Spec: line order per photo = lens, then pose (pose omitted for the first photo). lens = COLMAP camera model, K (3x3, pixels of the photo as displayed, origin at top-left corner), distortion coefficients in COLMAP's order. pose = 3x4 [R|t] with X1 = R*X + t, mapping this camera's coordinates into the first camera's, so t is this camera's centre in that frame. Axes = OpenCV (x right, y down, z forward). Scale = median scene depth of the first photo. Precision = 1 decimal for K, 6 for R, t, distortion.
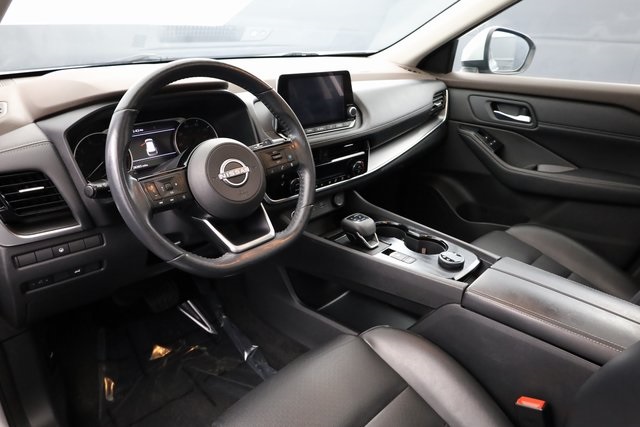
lens RADIAL K [[414.6, 0, 323.3], [0, 414.6, 211.4], [0, 0, 1]] dist [-0.000065, 0.005748]
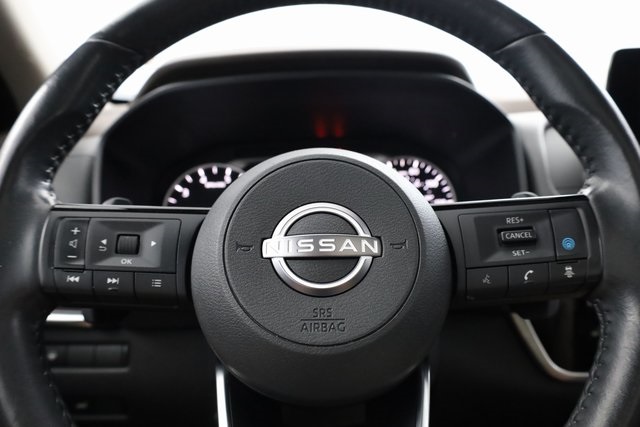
lens RADIAL K [[536.6, 0, 320.6], [0, 536.6, 216.1], [0, 0, 1]] dist [-0.000563, 0.002130]
pose [[0.705891, 0.077558, -0.704062, 0.053387], [-0.275267, 0.945895, -0.171785, -0.041759], [0.652645, 0.315066, 0.689048, 0.632887]]
